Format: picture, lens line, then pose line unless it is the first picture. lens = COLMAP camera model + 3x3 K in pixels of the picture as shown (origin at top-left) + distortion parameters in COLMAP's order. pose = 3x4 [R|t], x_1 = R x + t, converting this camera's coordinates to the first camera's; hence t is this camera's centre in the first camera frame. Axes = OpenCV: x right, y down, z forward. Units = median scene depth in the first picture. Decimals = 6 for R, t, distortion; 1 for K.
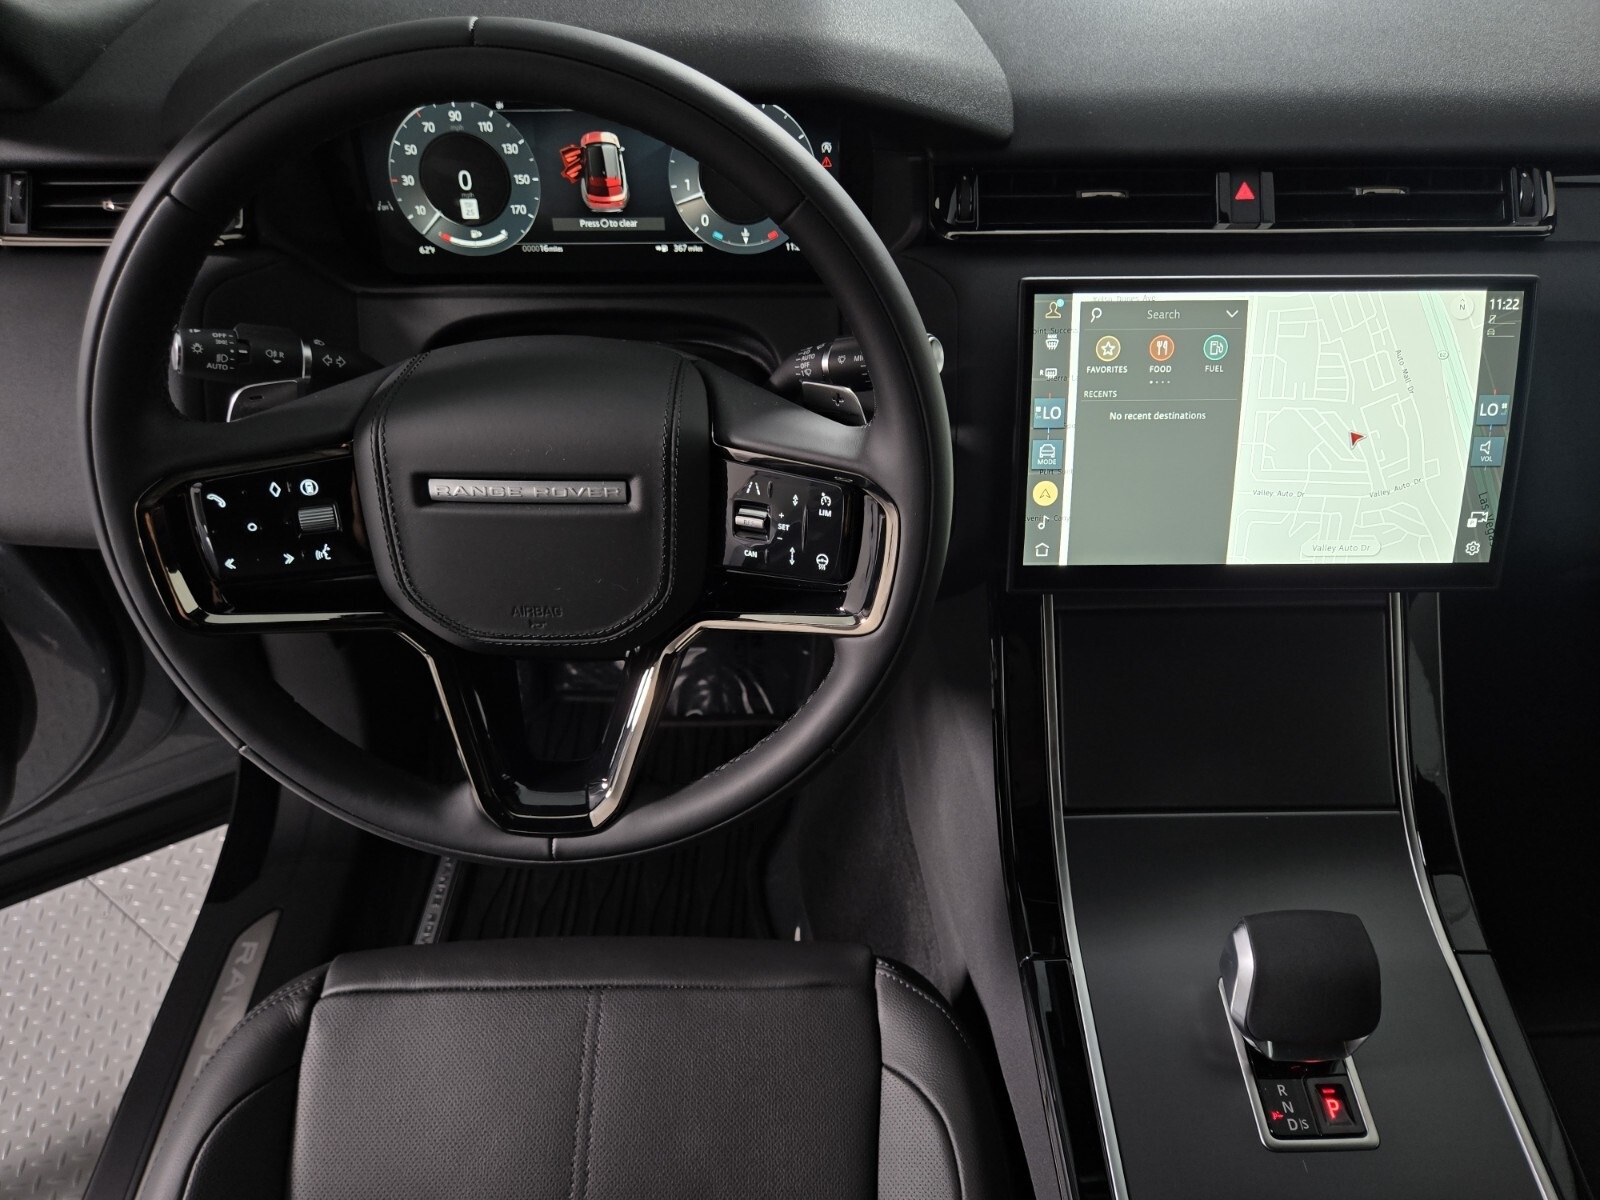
lens RADIAL K [[1110.0, 0, 793.0], [0, 1110.0, 629.2], [0, 0, 1]] dist [0.022893, -0.036257]
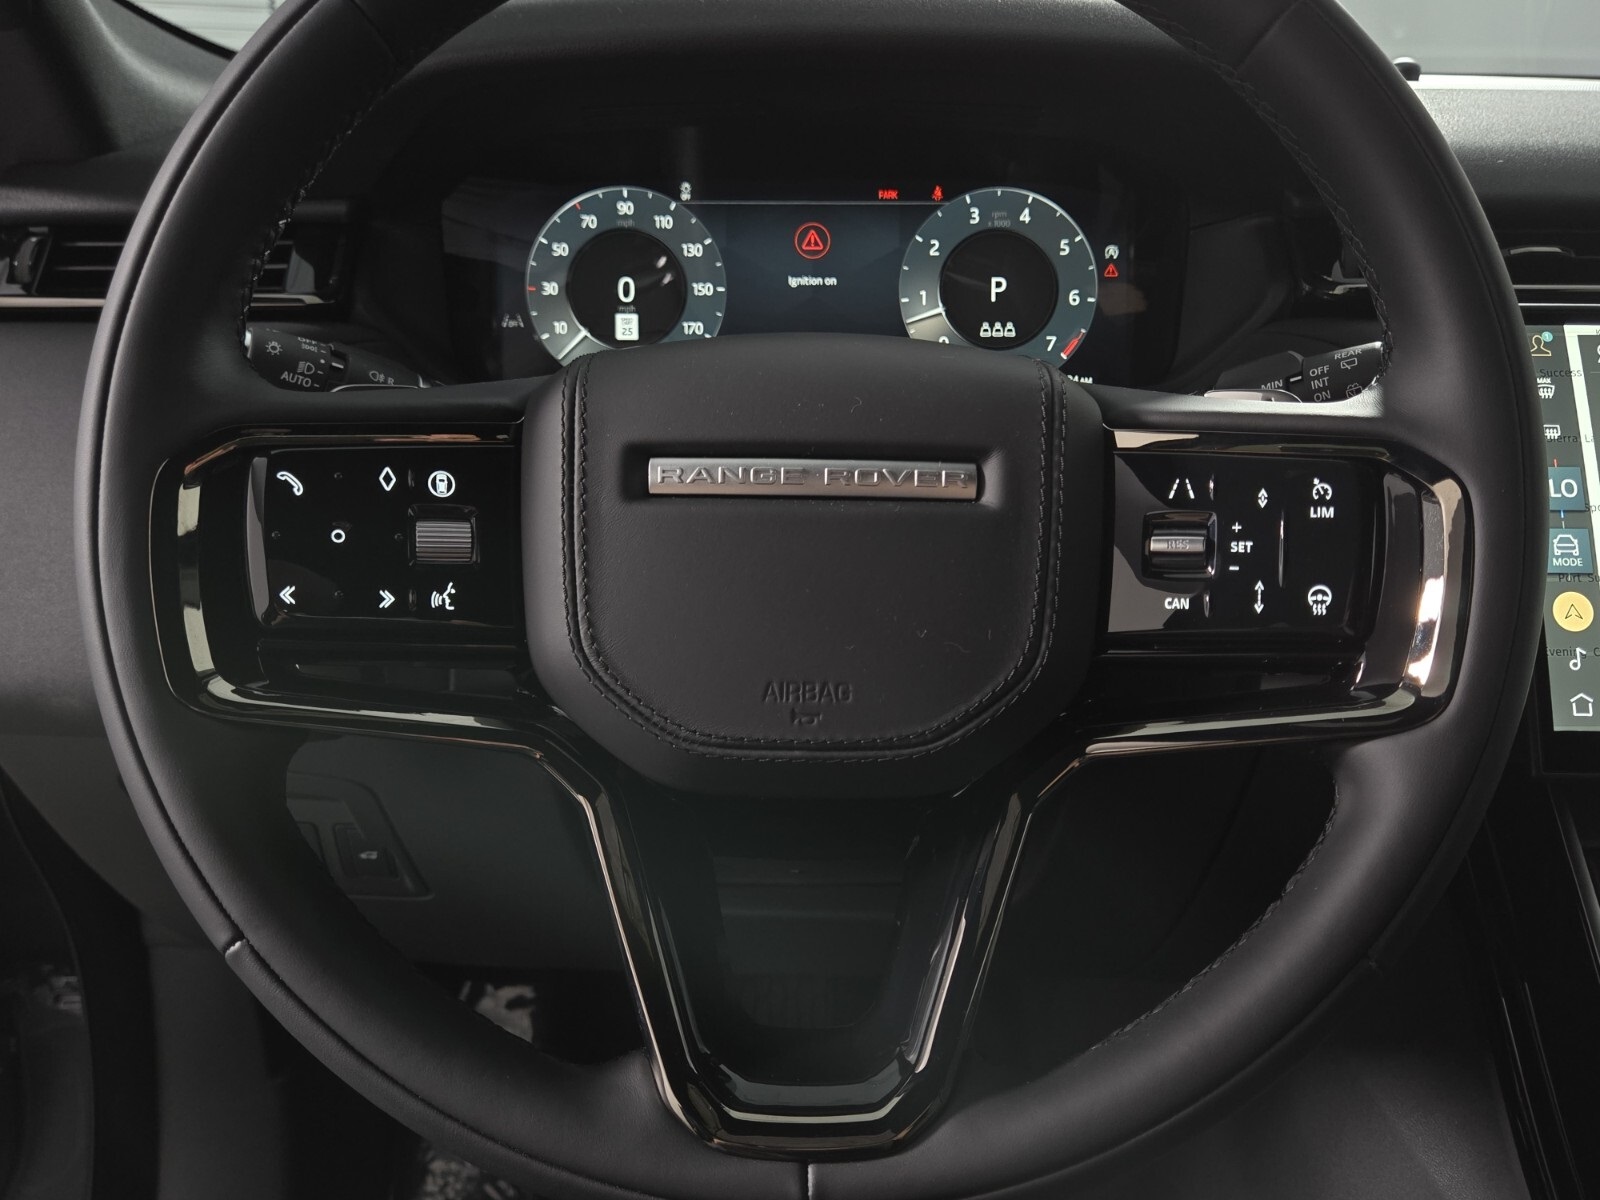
lens RADIAL K [[1336.8, 0, 755.1], [0, 1336.8, 642.7], [0, 0, 1]] dist [0.054144, -0.056216]
pose [[0.999952, 0.009308, -0.003053, -0.235266], [-0.009686, 0.892896, -0.450159, 0.246278], [-0.001464, 0.450167, 0.892943, 0.350885]]
